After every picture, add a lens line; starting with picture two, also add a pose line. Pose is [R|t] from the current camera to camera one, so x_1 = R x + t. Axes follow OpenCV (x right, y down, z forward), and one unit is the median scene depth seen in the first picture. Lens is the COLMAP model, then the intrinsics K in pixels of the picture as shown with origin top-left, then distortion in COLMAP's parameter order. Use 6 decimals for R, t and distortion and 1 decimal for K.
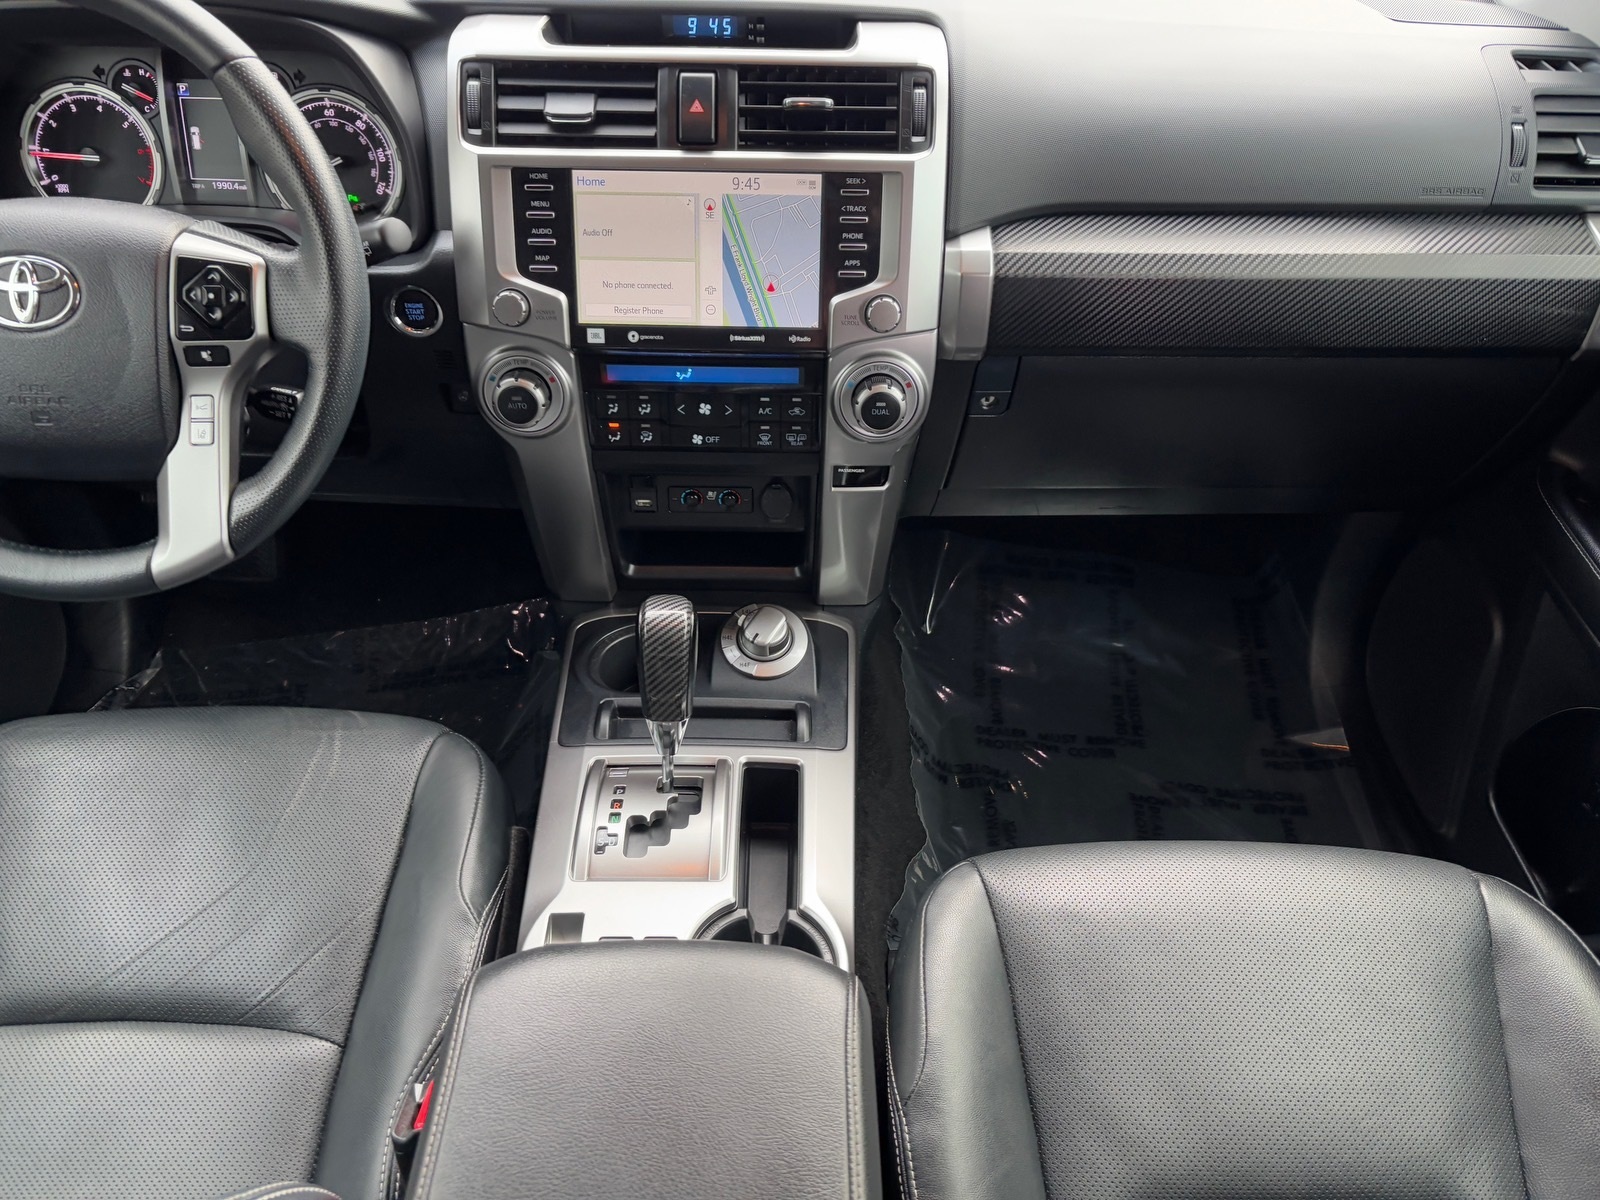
lens RADIAL K [[1214.0, 0, 795.8], [0, 1214.0, 608.2], [0, 0, 1]] dist [0.042689, -0.055186]
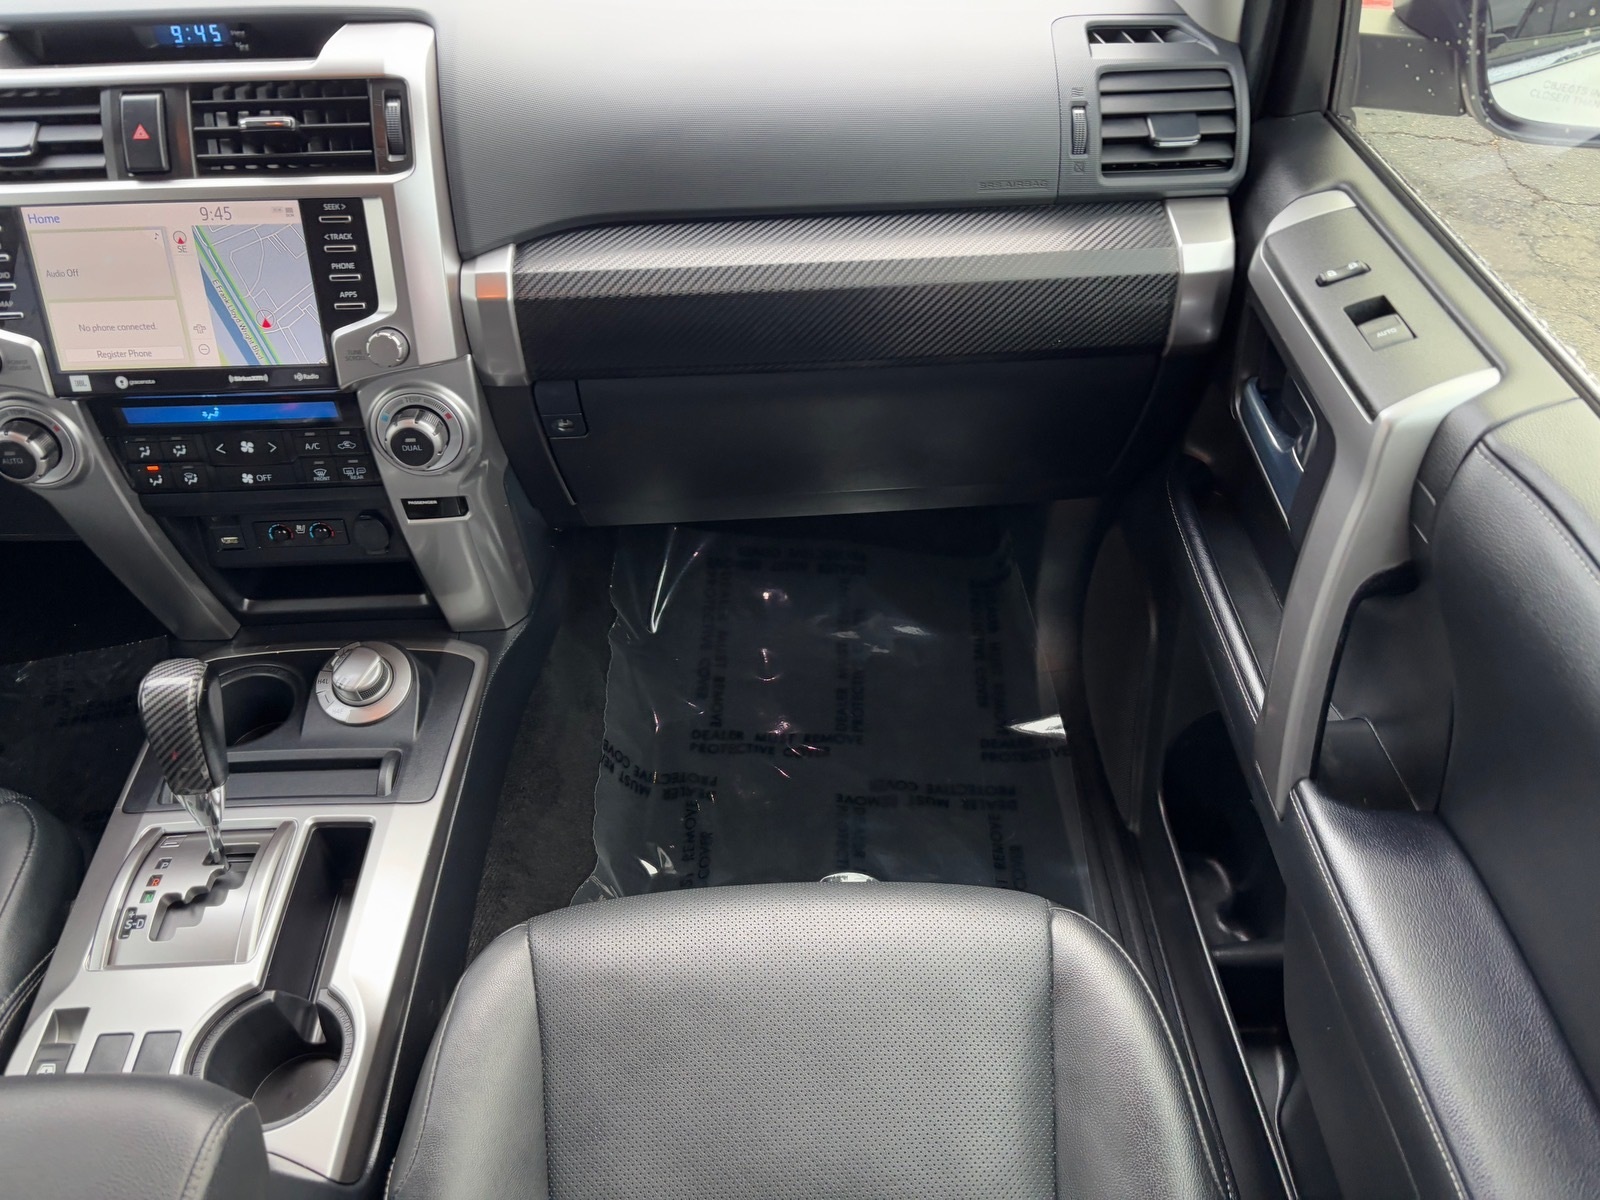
lens RADIAL K [[1217.2, 0, 803.6], [0, 1217.2, 597.4], [0, 0, 1]] dist [0.019787, -0.007461]
pose [[0.998692, -0.048620, 0.015817, 0.348081], [0.047775, 0.997605, 0.050013, -0.080400], [-0.018211, -0.049192, 0.998623, 0.057014]]
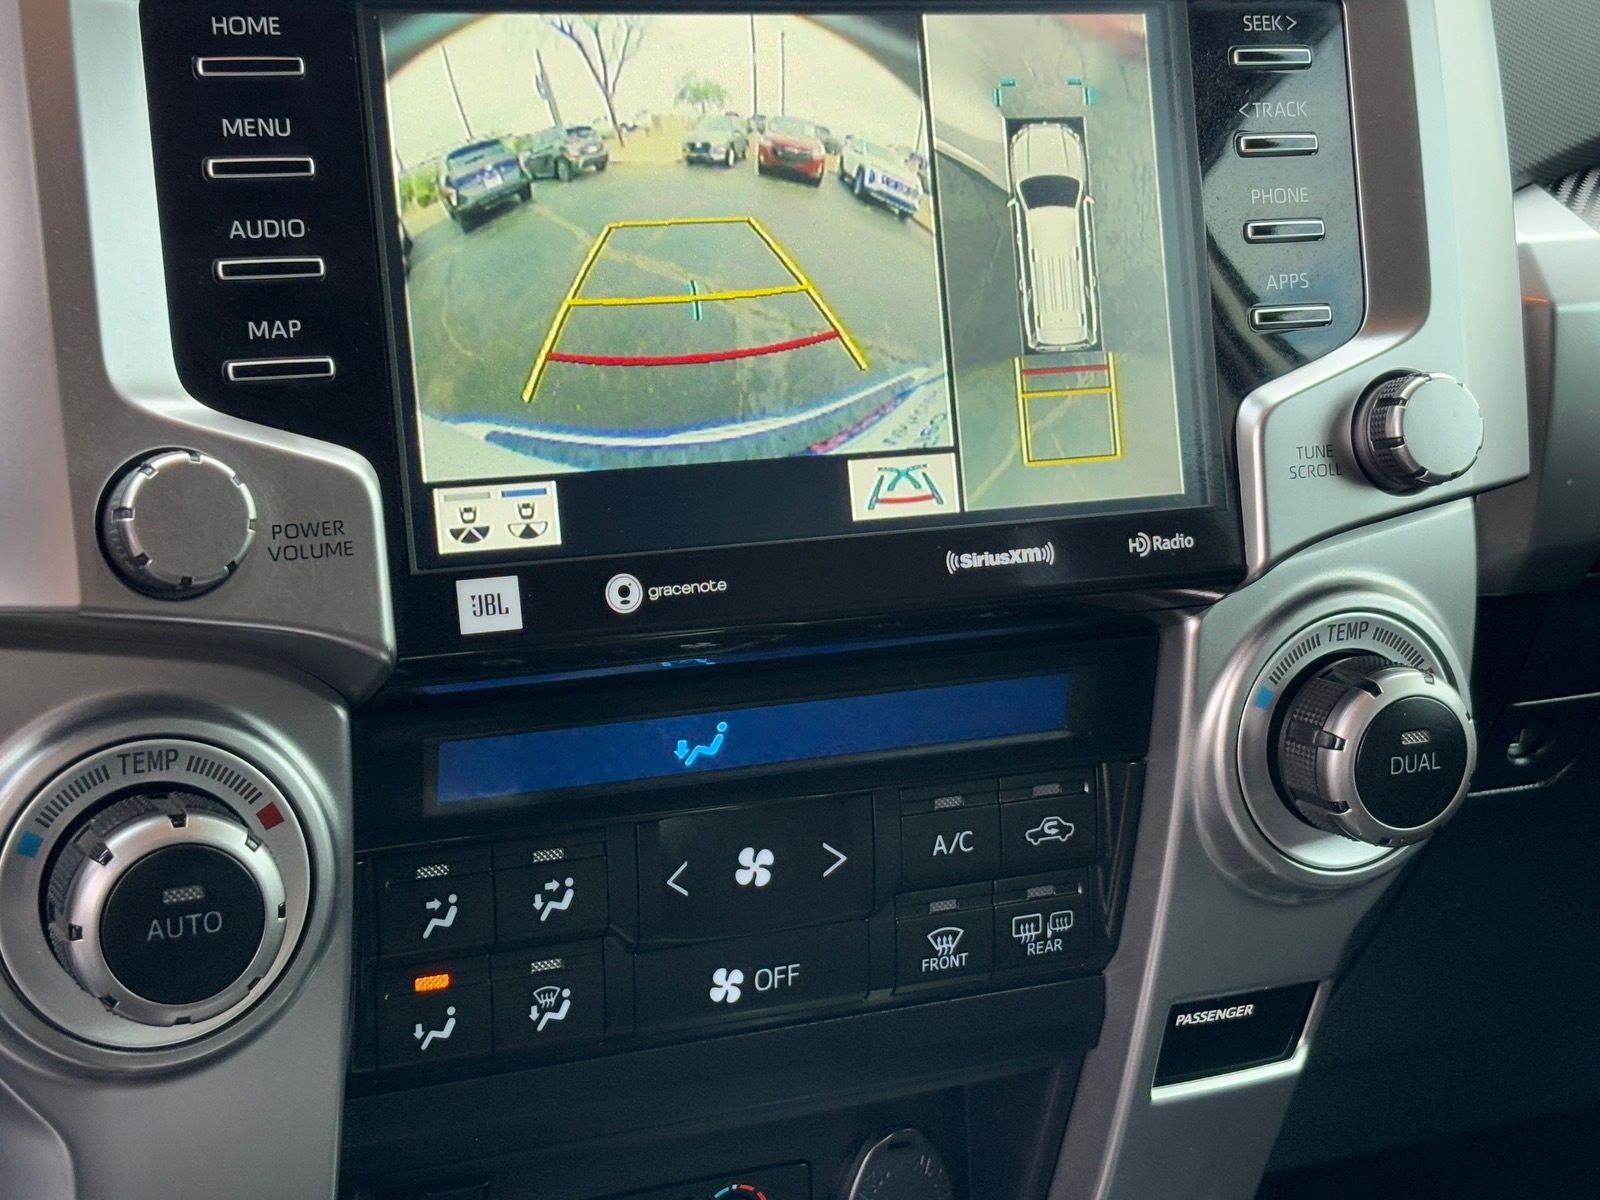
lens RADIAL K [[2818.9, 0, 775.8], [0, 2818.9, 601.1], [0, 0, 1]] dist [0.280682, -1.338544]
pose [[0.911019, -0.100360, 0.399966, -0.339159], [0.230805, 0.927871, -0.292891, -0.033149], [-0.341722, 0.359143, 0.868471, 0.443006]]
